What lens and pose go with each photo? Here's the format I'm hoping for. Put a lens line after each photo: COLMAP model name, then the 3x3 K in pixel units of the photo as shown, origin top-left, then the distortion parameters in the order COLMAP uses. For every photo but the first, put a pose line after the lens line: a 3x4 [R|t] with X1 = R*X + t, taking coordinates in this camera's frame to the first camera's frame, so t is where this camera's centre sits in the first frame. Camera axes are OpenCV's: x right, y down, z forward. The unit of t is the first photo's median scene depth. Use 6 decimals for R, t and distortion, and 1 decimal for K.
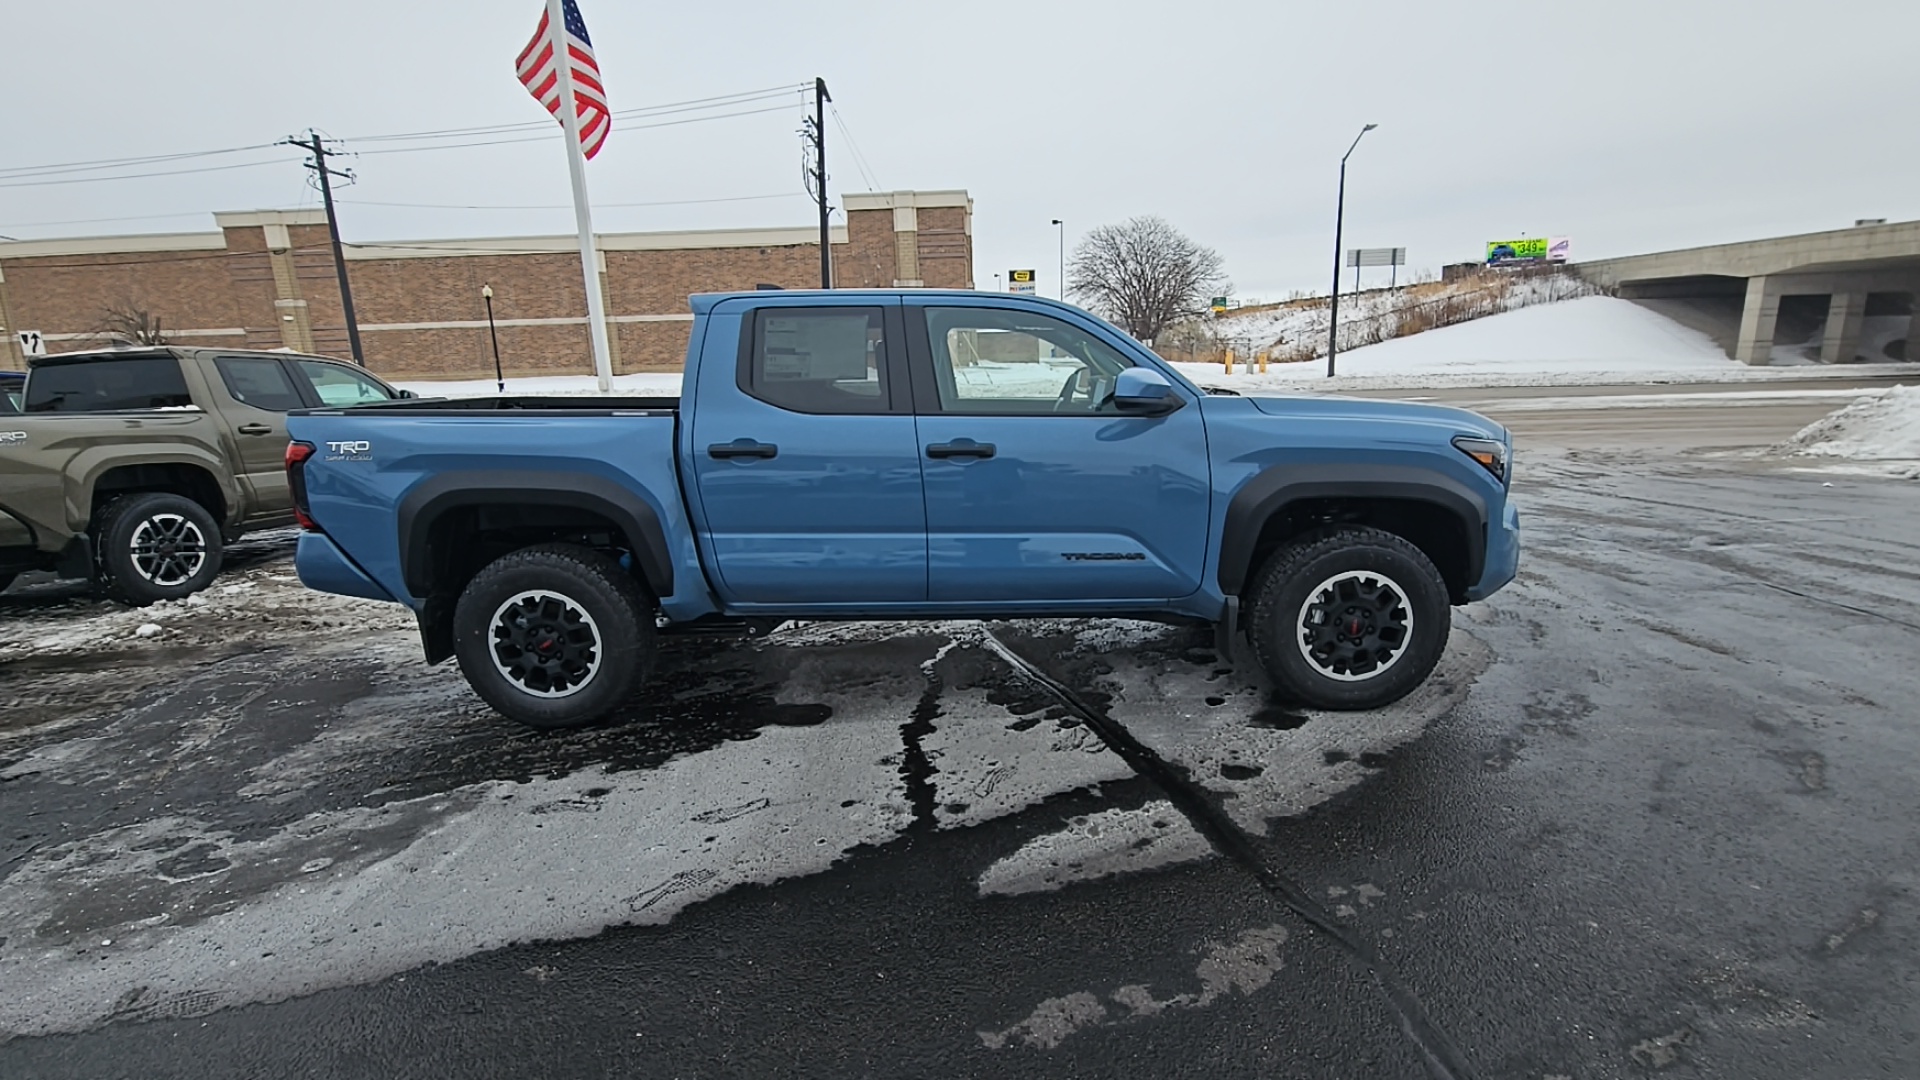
lens RADIAL K [[848.2, 0, 981.5], [0, 848.2, 547.3], [0, 0, 1]] dist [0.006789, -0.006454]
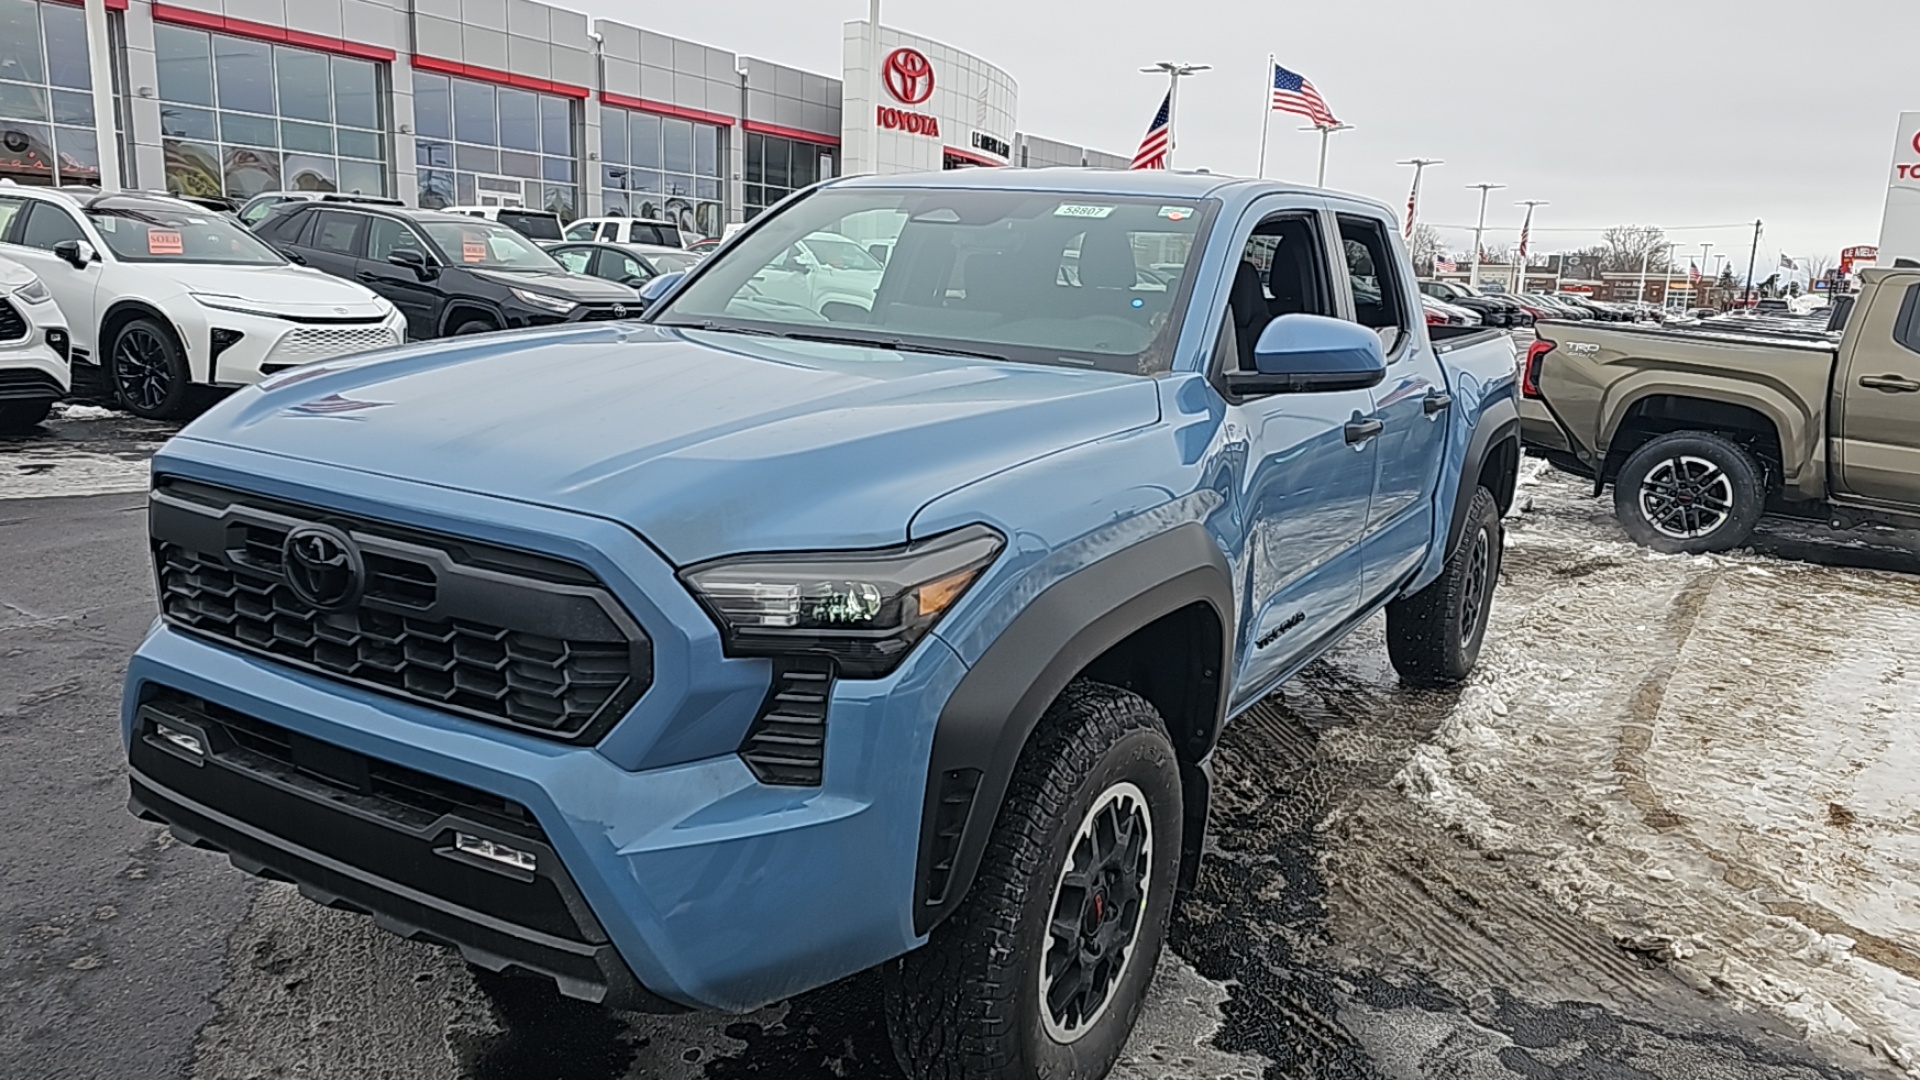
lens RADIAL K [[1358.9, 0, 981.0], [0, 1358.9, 540.6], [0, 0, 1]] dist [0.100004, -0.095356]
pose [[-0.496071, 0.169639, -0.851549, 0.595532], [-0.224047, 0.922509, 0.314293, -0.231561], [0.838878, 0.346699, -0.419623, 0.967543]]
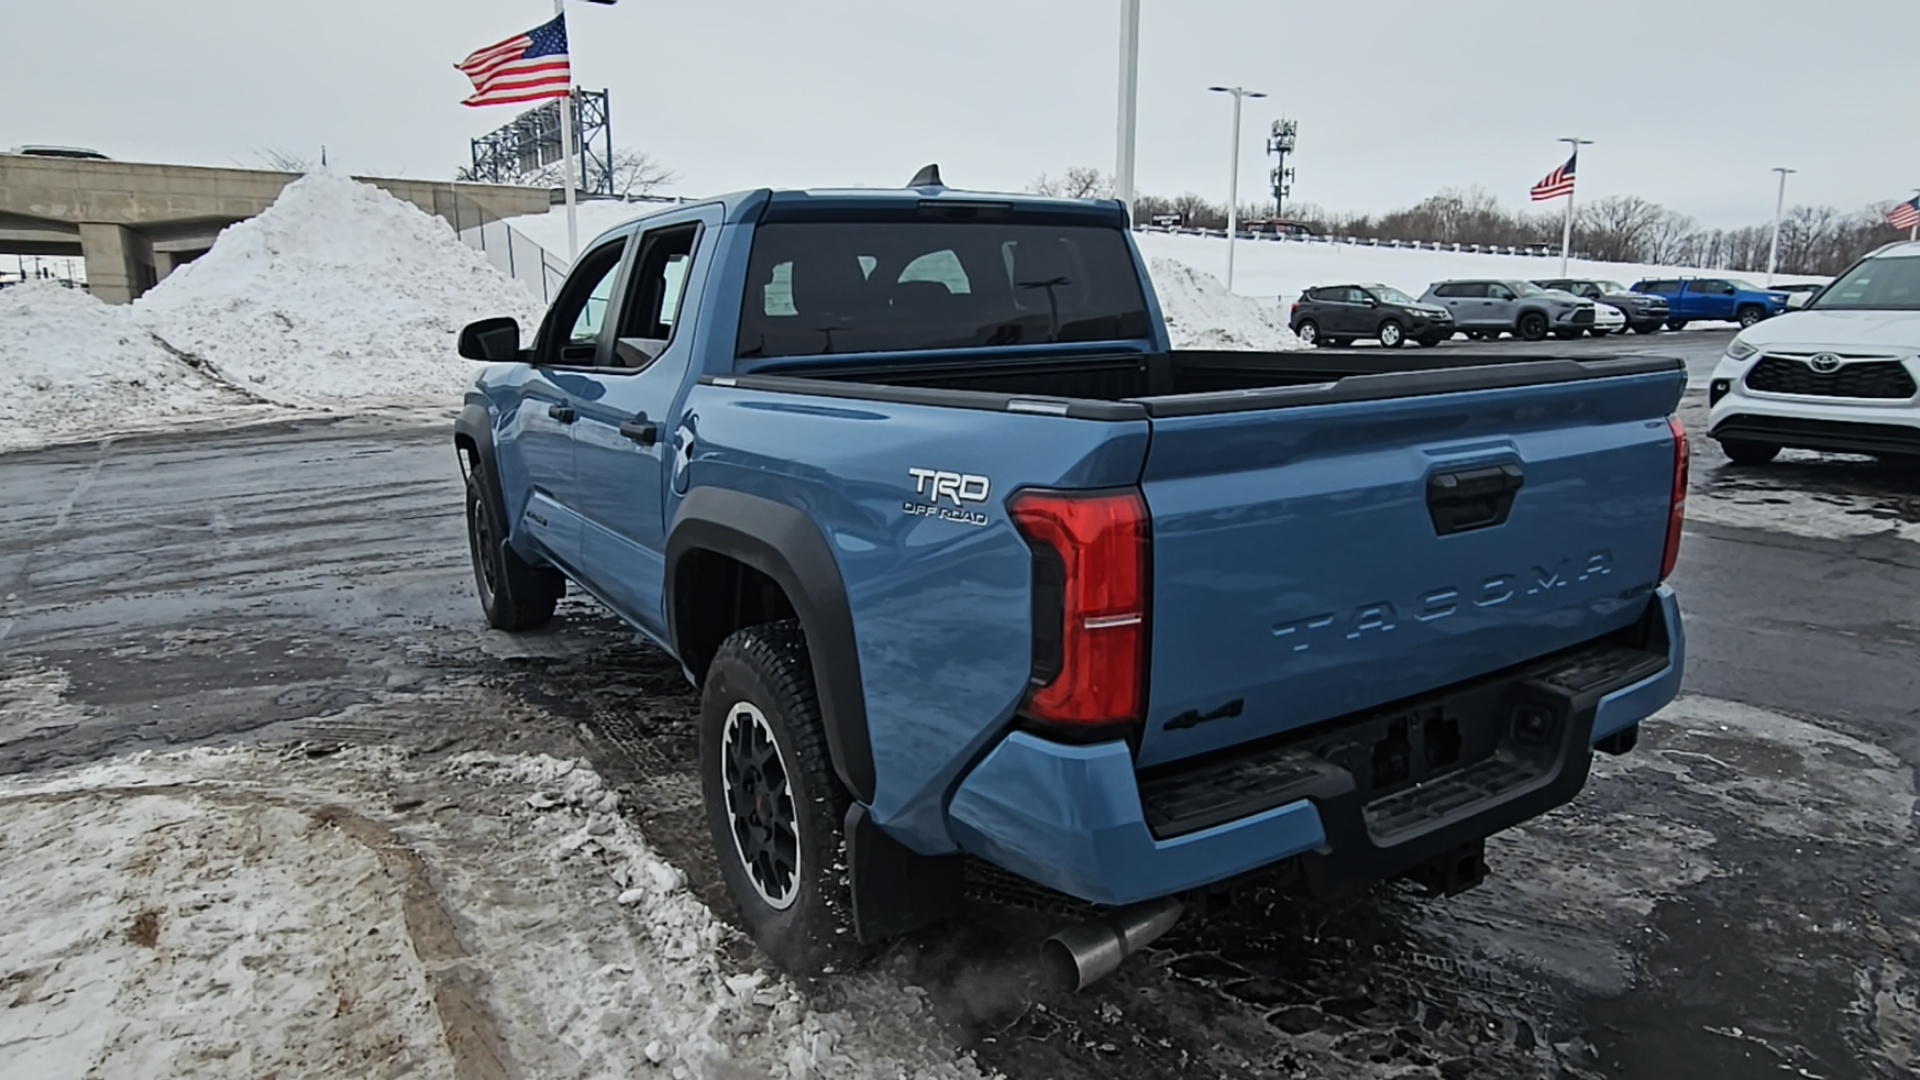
lens RADIAL K [[1161.6, 0, 979.3], [0, 1161.6, 544.8], [0, 0, 1]] dist [0.005059, -0.002853]
pose [[-0.544097, -0.145974, 0.826226, -0.675846], [0.205712, 0.931483, 0.300038, -0.201677], [-0.813413, 0.333214, -0.476789, 0.980246]]
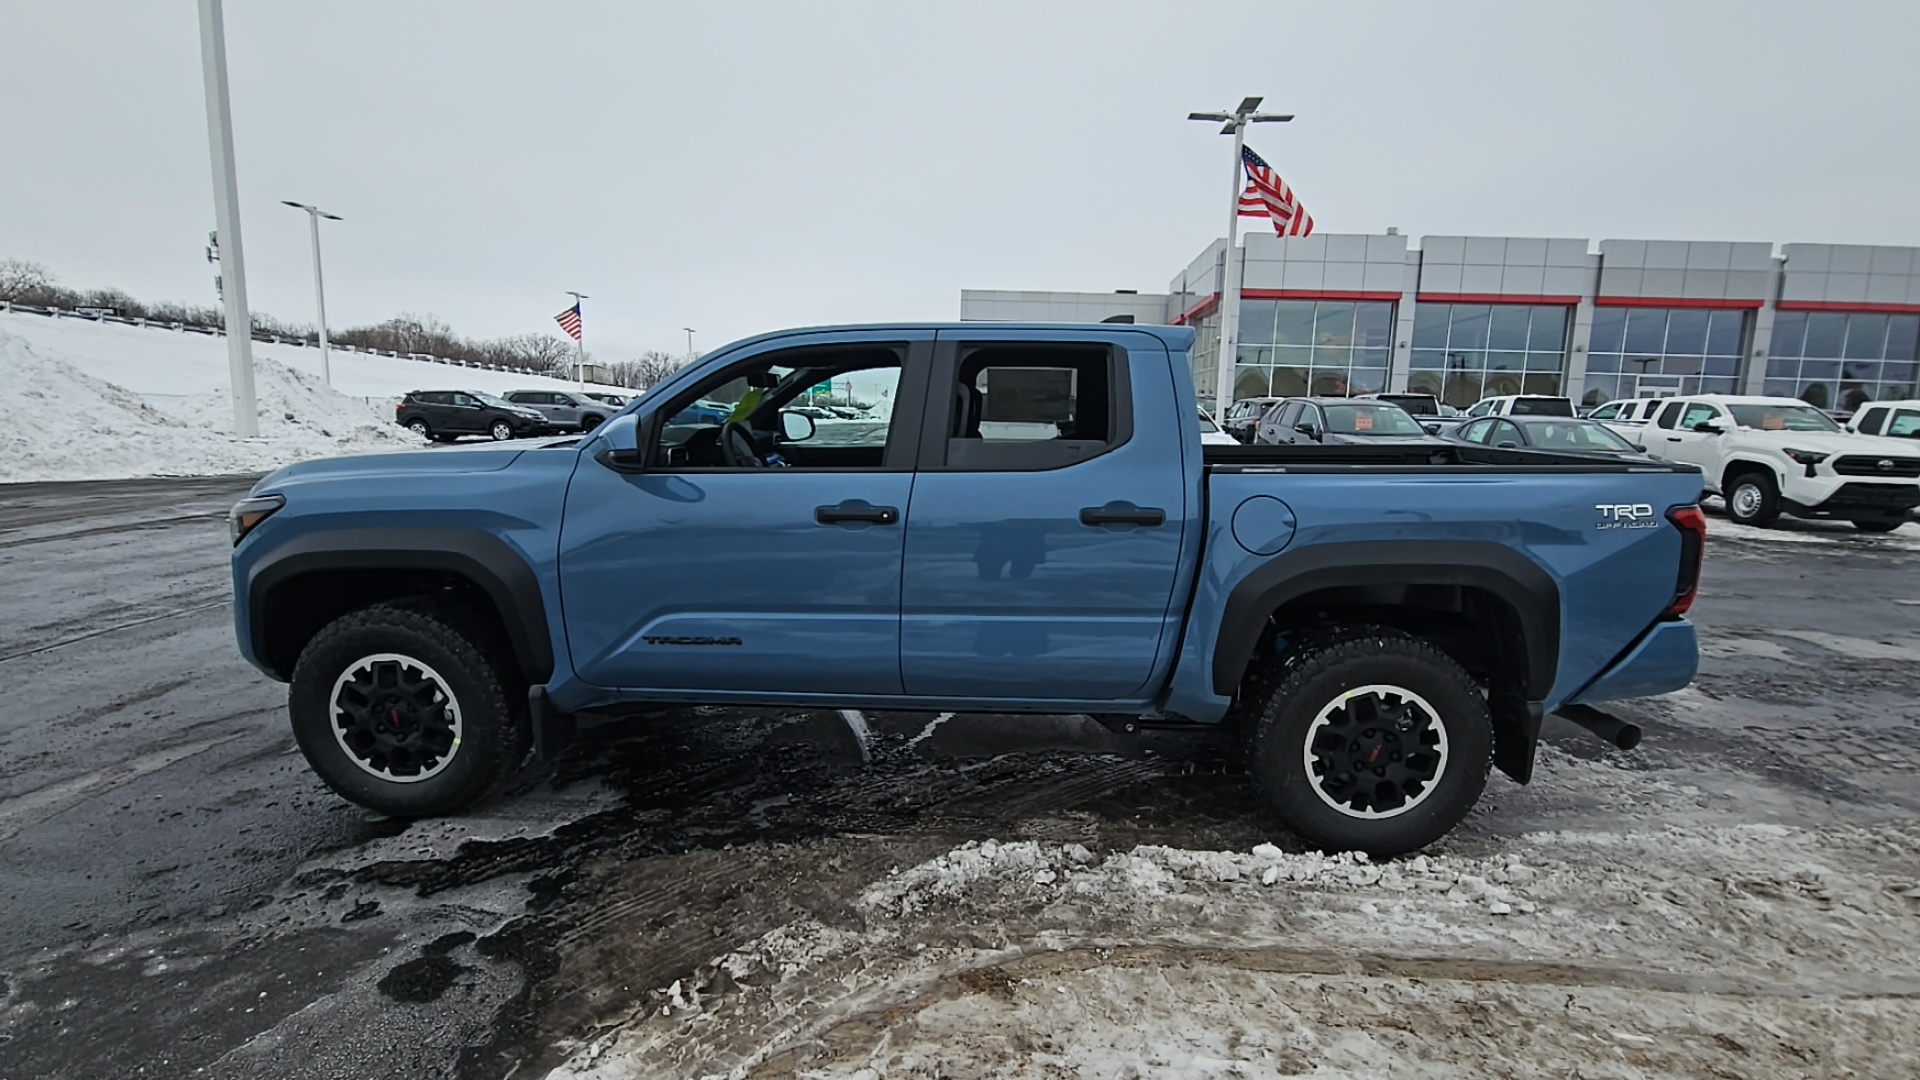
lens RADIAL K [[849.8, 0, 981.4], [0, 849.8, 539.2], [0, 0, 1]] dist [0.016306, -0.010734]
pose [[-0.999681, -0.002503, 0.025117, -0.089692], [0.006732, 0.932591, 0.360872, -0.277015], [-0.024327, 0.360926, -0.932277, 1.268750]]
